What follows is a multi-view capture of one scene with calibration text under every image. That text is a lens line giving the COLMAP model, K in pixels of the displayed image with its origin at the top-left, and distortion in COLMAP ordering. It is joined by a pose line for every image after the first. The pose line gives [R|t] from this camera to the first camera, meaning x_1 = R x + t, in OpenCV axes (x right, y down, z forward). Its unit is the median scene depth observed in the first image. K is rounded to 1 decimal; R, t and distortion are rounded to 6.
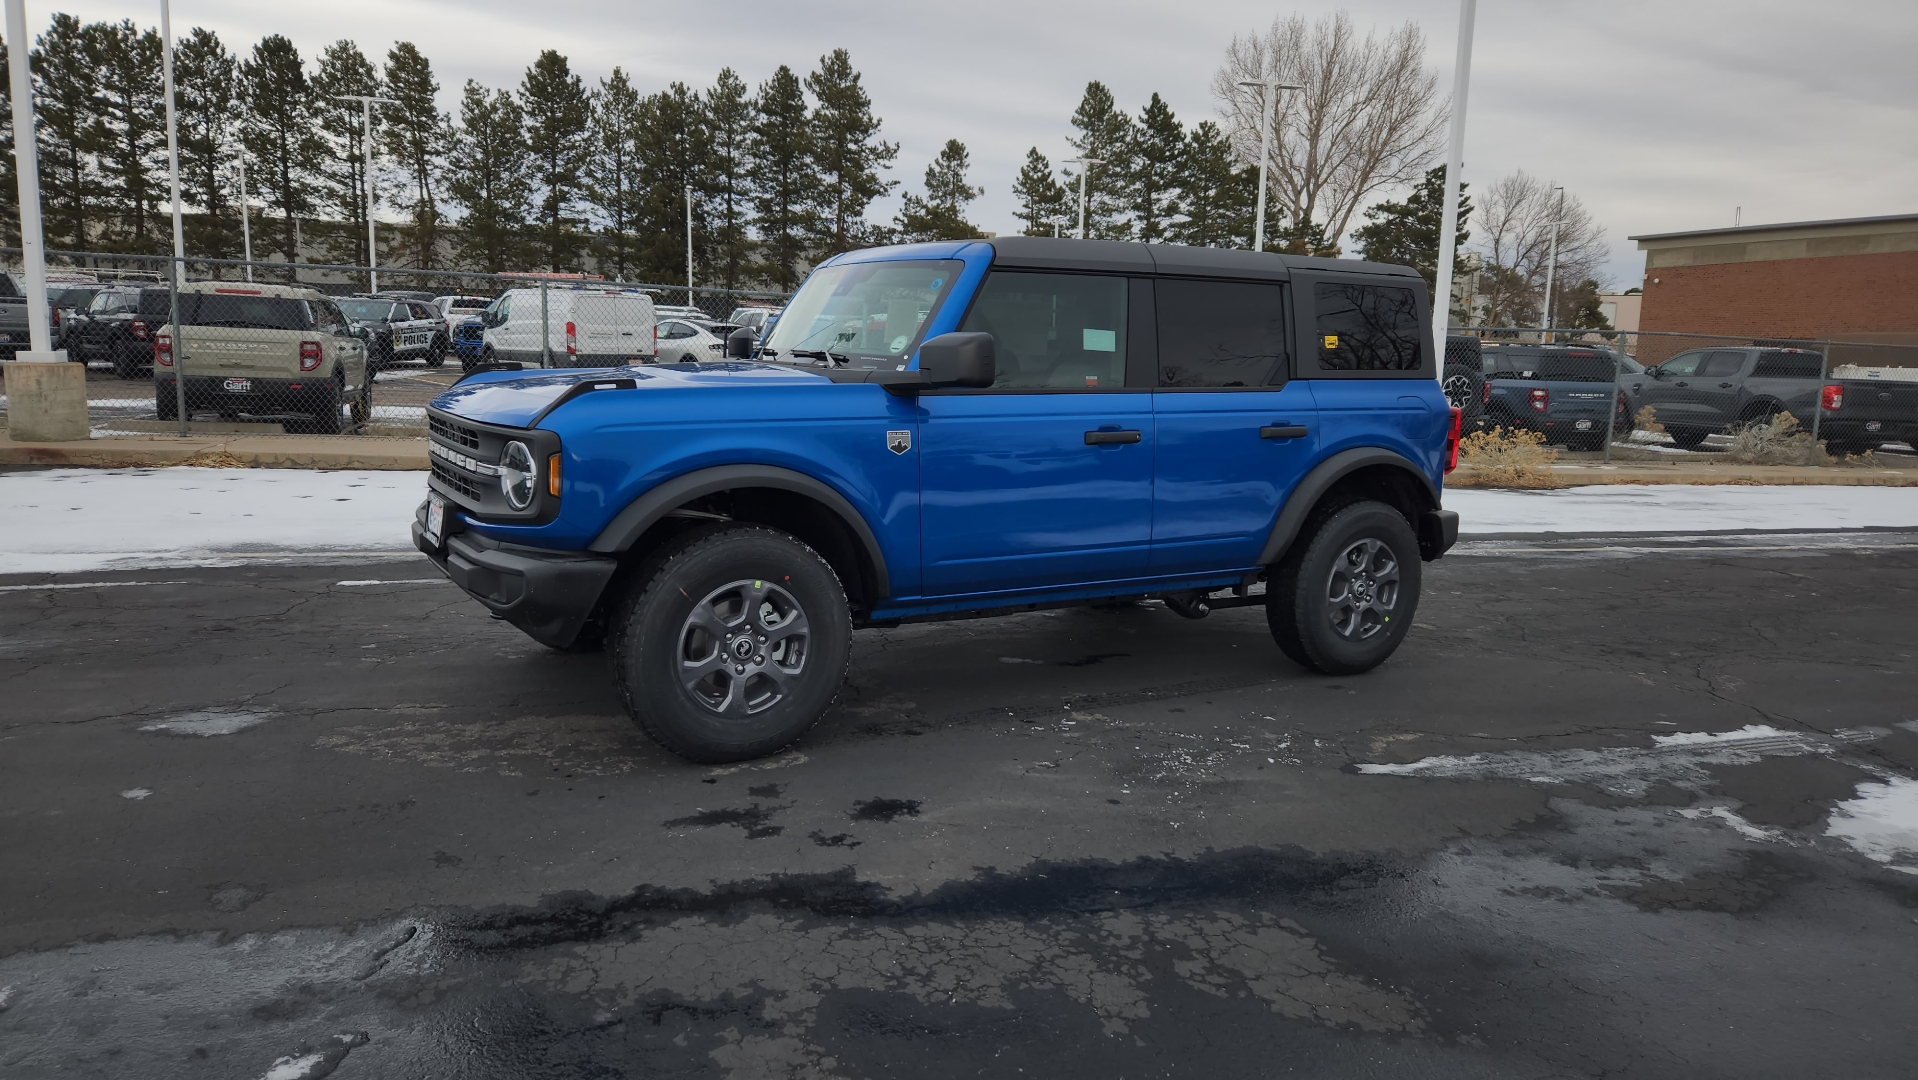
lens RADIAL K [[1277.9, 0, 940.8], [0, 1277.9, 532.9], [0, 0, 1]] dist [0.073931, -0.060341]
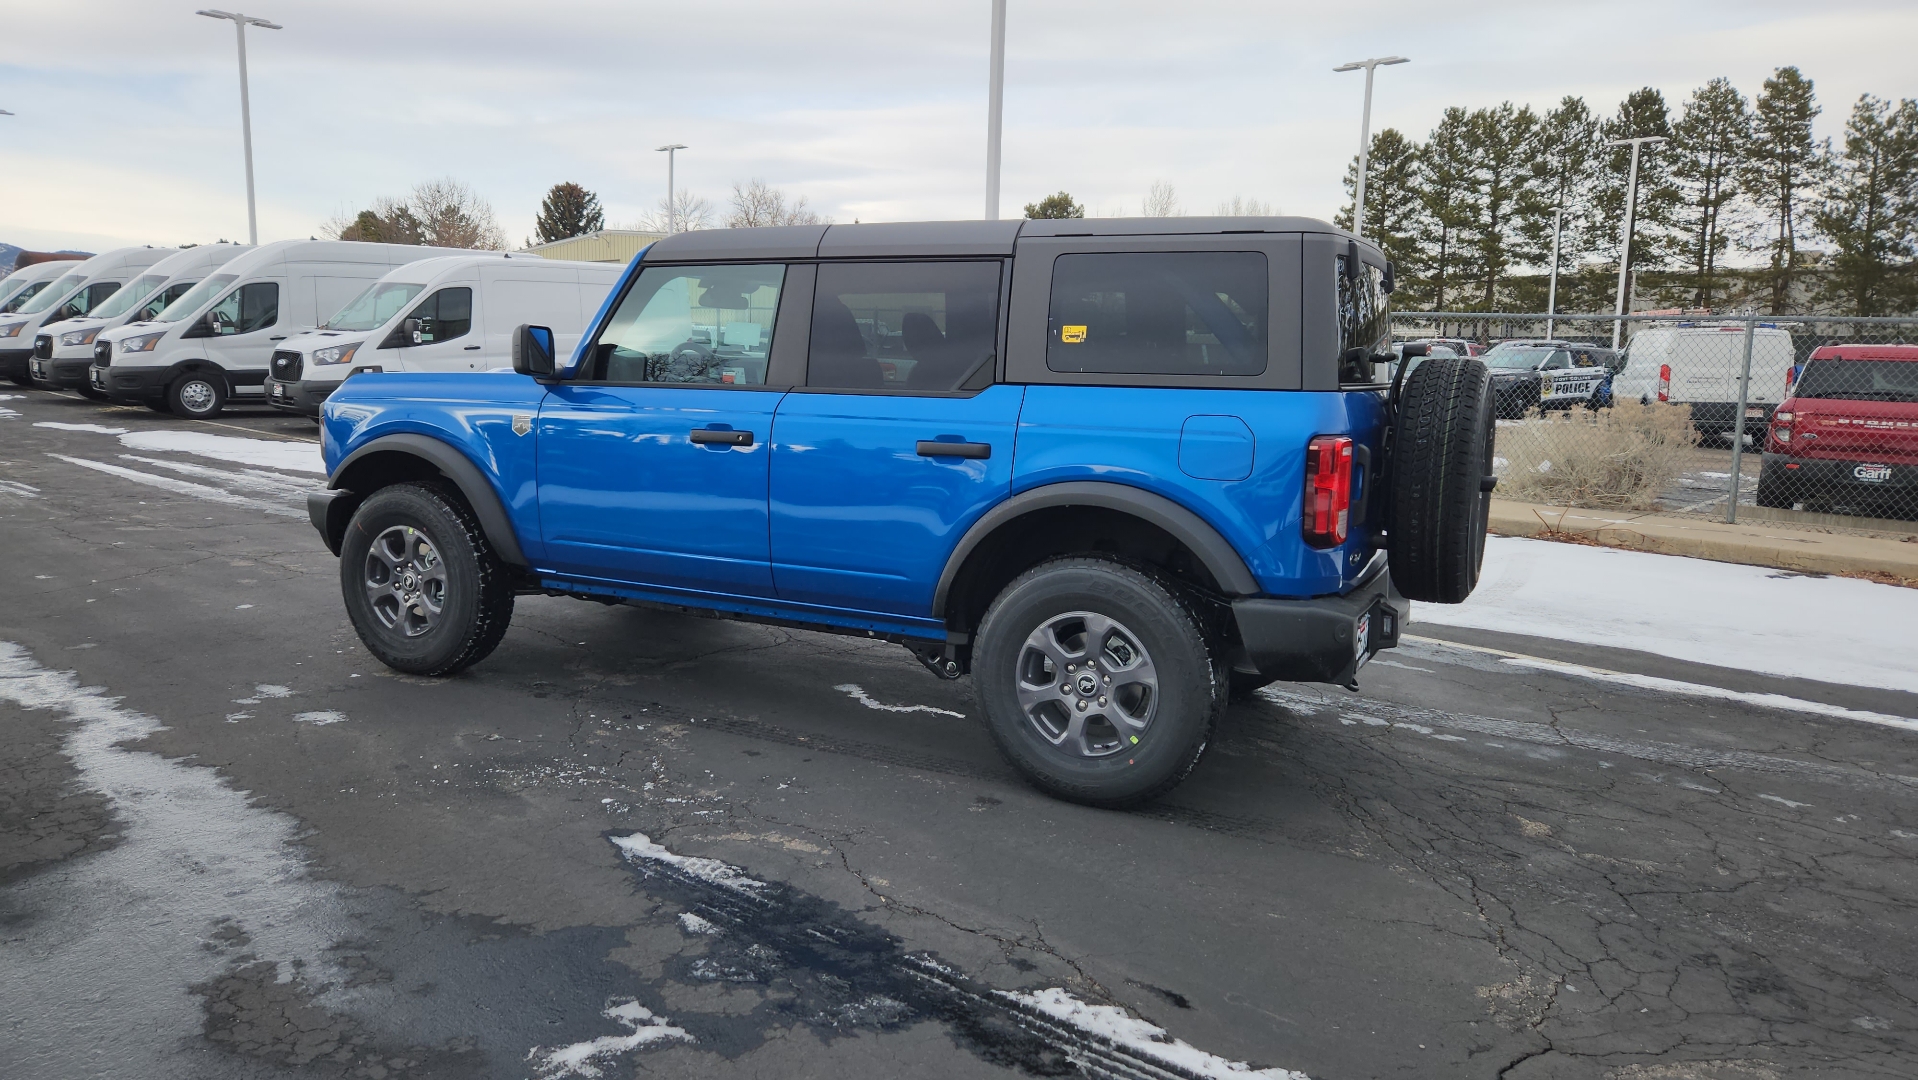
lens RADIAL K [[1276.7, 0, 924.5], [0, 1276.7, 533.6], [0, 0, 1]] dist [0.073049, -0.057632]
pose [[0.534148, 0.101013, -0.839335, 0.338257], [-0.137183, 0.990034, 0.031847, -0.018865], [0.834186, 0.098131, 0.542681, 0.213634]]
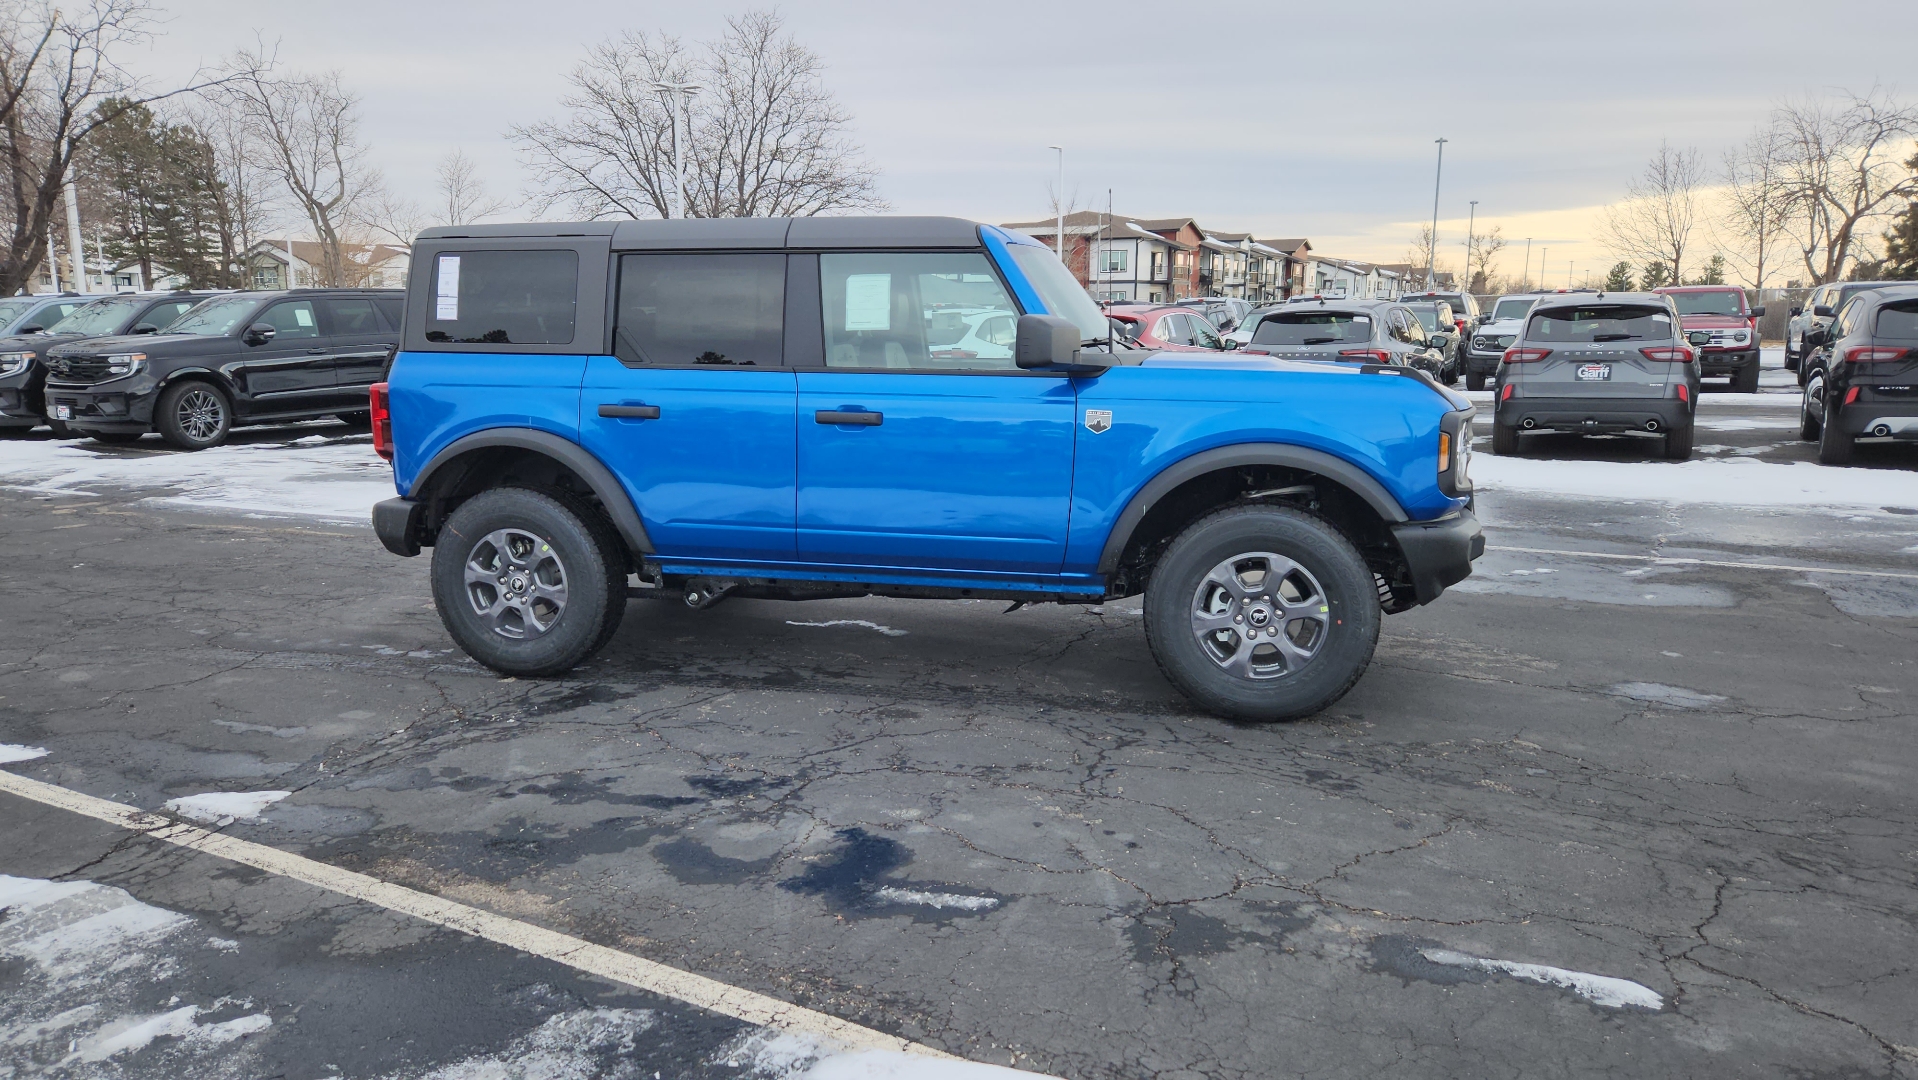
lens RADIAL K [[1276.7, 0, 926.5], [0, 1276.7, 543.9], [0, 0, 1]] dist [0.073049, -0.057632]
pose [[-0.703603, -0.147315, 0.695155, -0.267698], [0.088060, 0.952657, 0.291015, -0.106782], [-0.705116, 0.265975, -0.657320, 0.655771]]
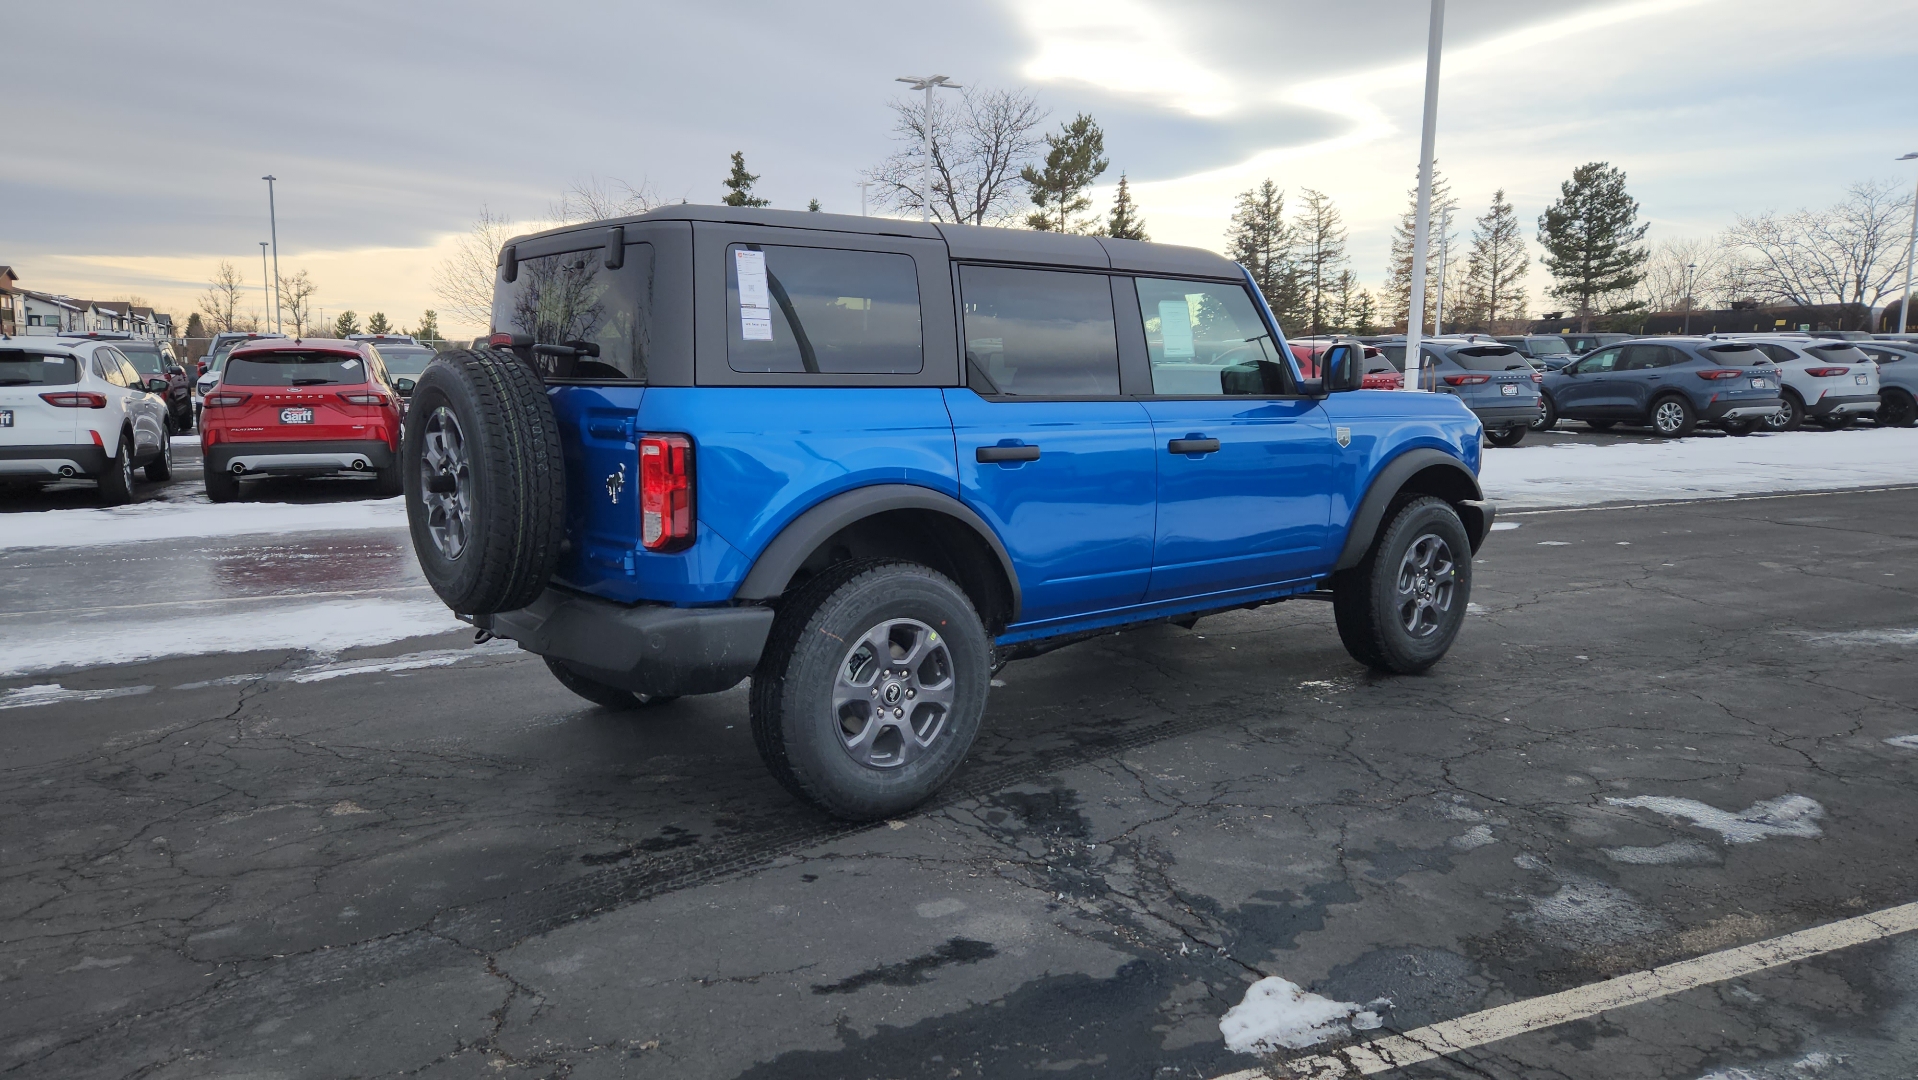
lens RADIAL K [[1277.9, 0, 931.1], [0, 1277.9, 526.1], [0, 0, 1]] dist [0.073931, -0.060341]
pose [[-0.990816, -0.014746, -0.134408, 0.092636], [-0.050055, 0.963415, 0.263297, -0.105678], [0.125608, 0.267607, -0.955306, 0.750599]]
